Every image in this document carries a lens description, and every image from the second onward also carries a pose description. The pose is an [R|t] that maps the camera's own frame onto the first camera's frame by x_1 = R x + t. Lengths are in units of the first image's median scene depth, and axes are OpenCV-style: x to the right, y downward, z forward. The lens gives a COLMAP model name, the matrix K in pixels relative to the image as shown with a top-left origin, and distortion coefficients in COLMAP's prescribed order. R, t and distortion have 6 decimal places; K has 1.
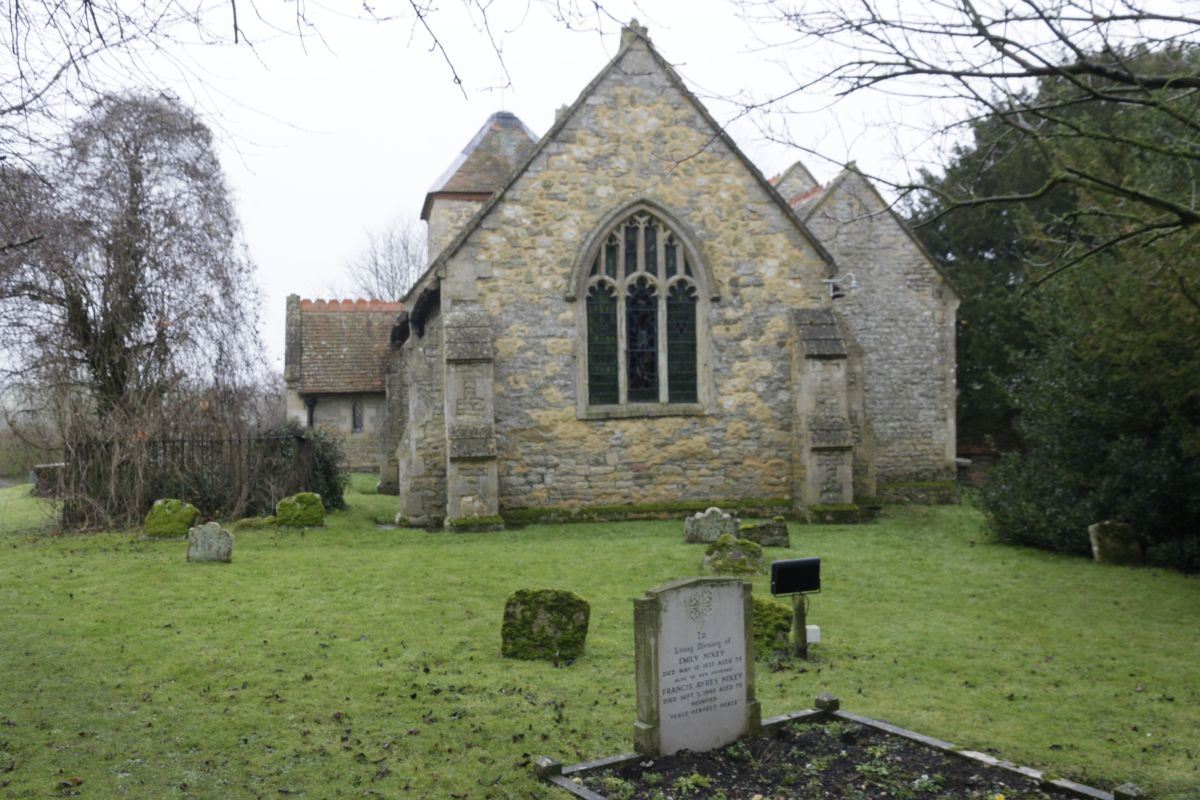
lens RADIAL K [[1159.4, 0, 600.0], [0, 1159.4, 400.0], [0, 0, 1]] dist [-0.005793, 0.101530]
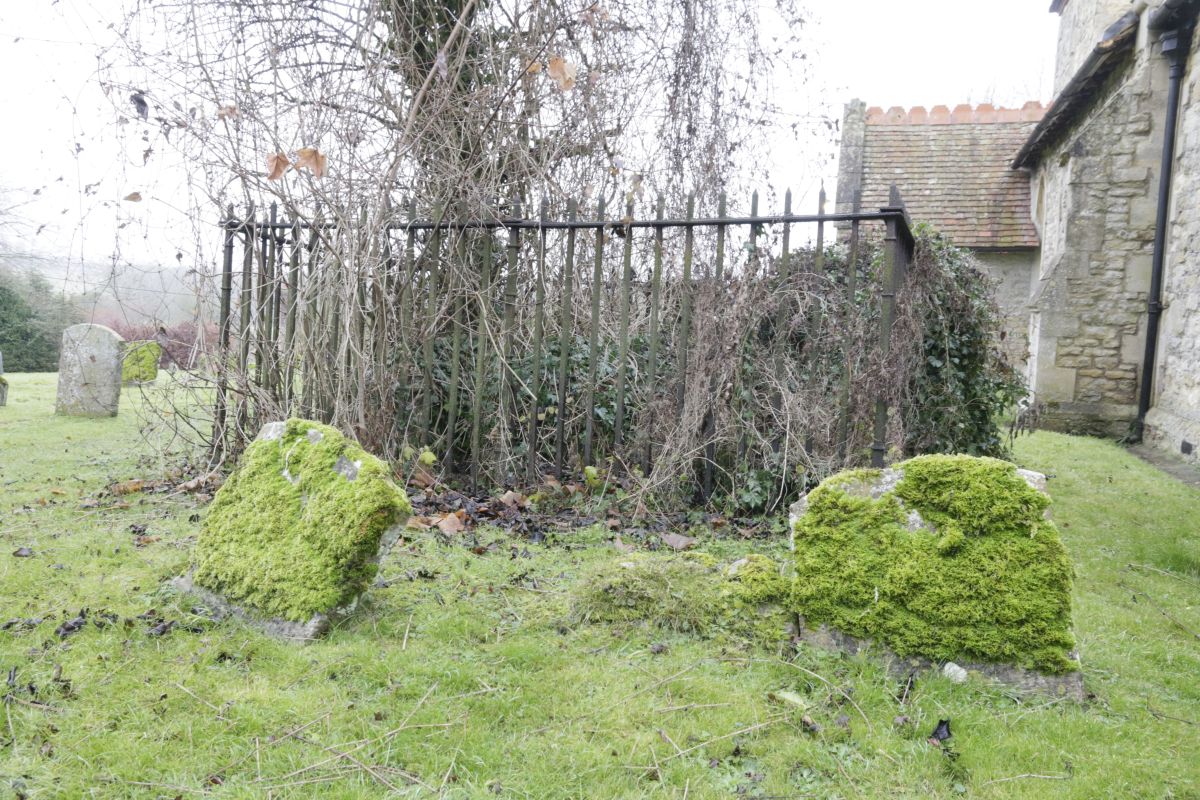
lens RADIAL K [[984.0, 0, 600.0], [0, 984.0, 400.0], [0, 0, 1]] dist [-0.029049, 0.074644]
pose [[0.881526, 0.087591, -0.463939, -0.214442], [-0.047669, 0.994131, 0.097114, 0.055028], [0.469722, -0.063493, 0.880528, 0.774920]]
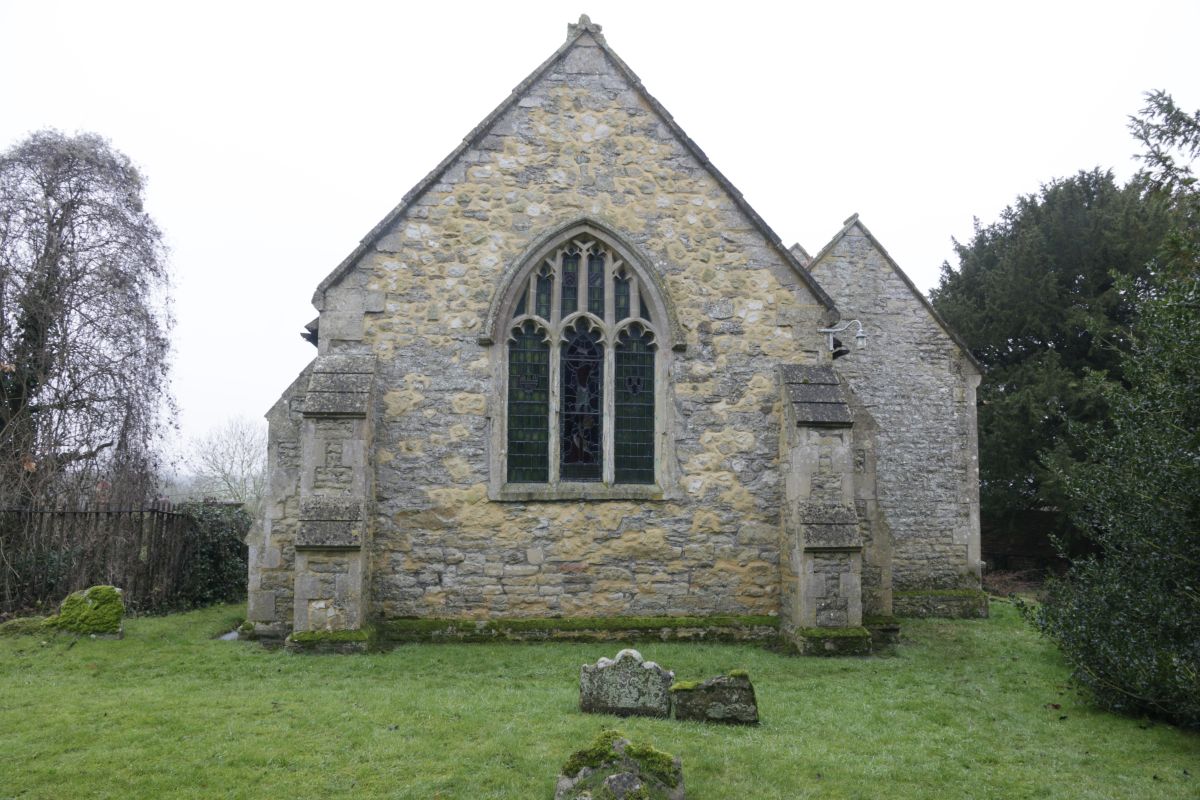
lens RADIAL K [[826.8, 0, 600.0], [0, 826.8, 400.0], [0, 0, 1]] dist [-0.104798, 0.067975]
pose [[0.996521, 0.016696, -0.081650, 0.093299], [-0.026501, 0.992356, -0.120528, 0.014129], [0.079013, 0.122273, 0.989346, 0.463417]]
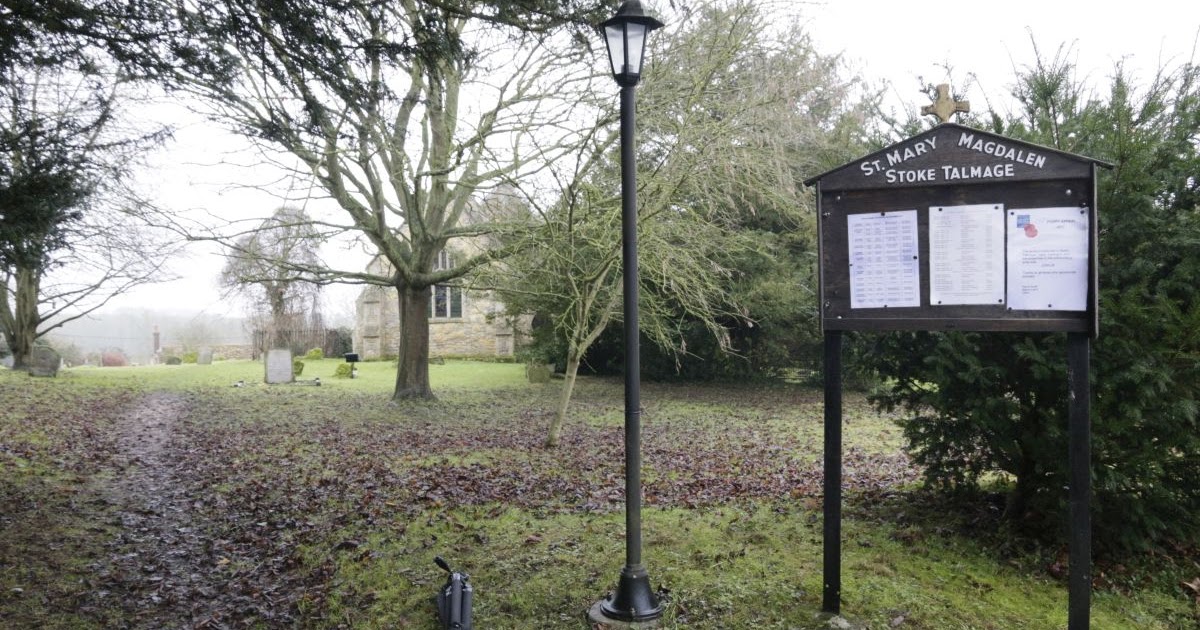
lens RADIAL K [[836.7, 0, 600.0], [0, 836.7, 315.0], [0, 0, 1]] dist [-0.049108, 0.000774]
pose [[0.972428, -0.002576, -0.233189, 0.849138], [-0.001284, 0.999865, -0.016397, 0.027896], [0.233200, 0.016244, 0.972293, -0.796309]]
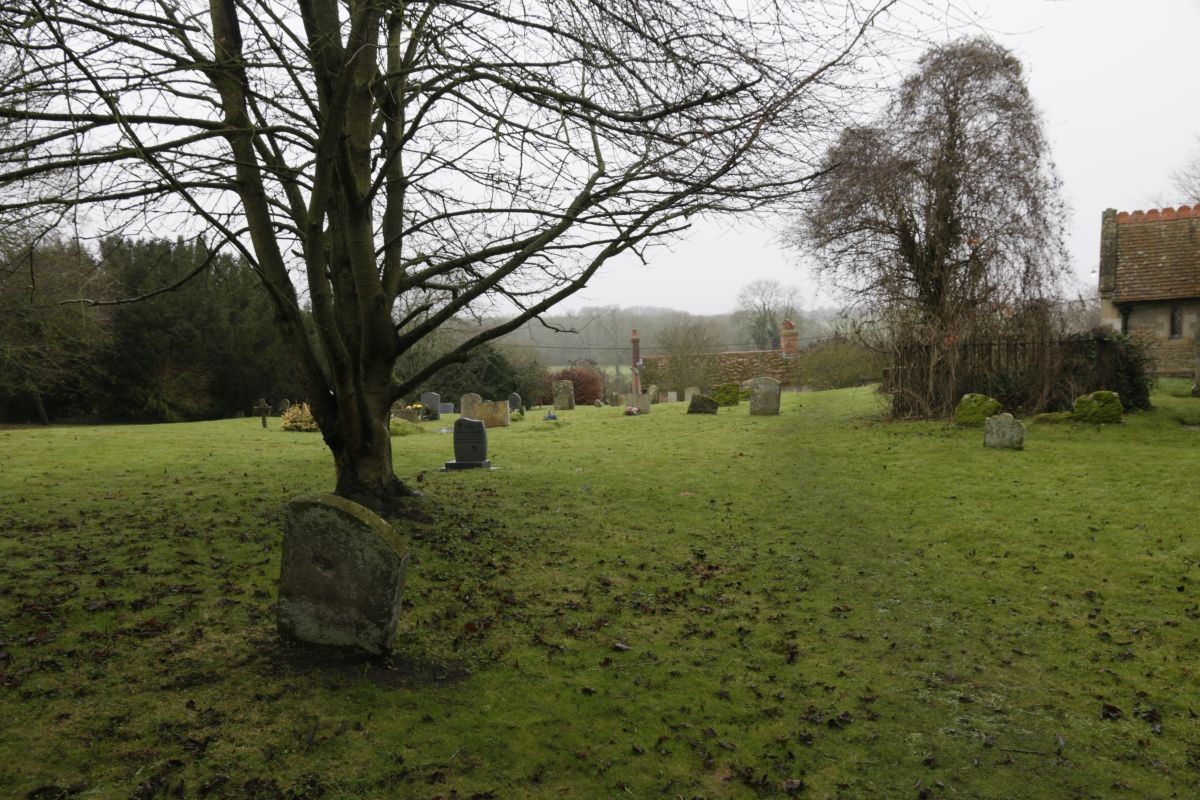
lens RADIAL K [[984.0, 0, 600.0], [0, 984.0, 400.0], [0, 0, 1]] dist [-0.029049, 0.074644]
pose [[0.732400, 0.028472, -0.680279, 0.016718], [0.027278, 0.997096, 0.071101, 0.011189], [0.680328, -0.070631, 0.729497, 0.034529]]
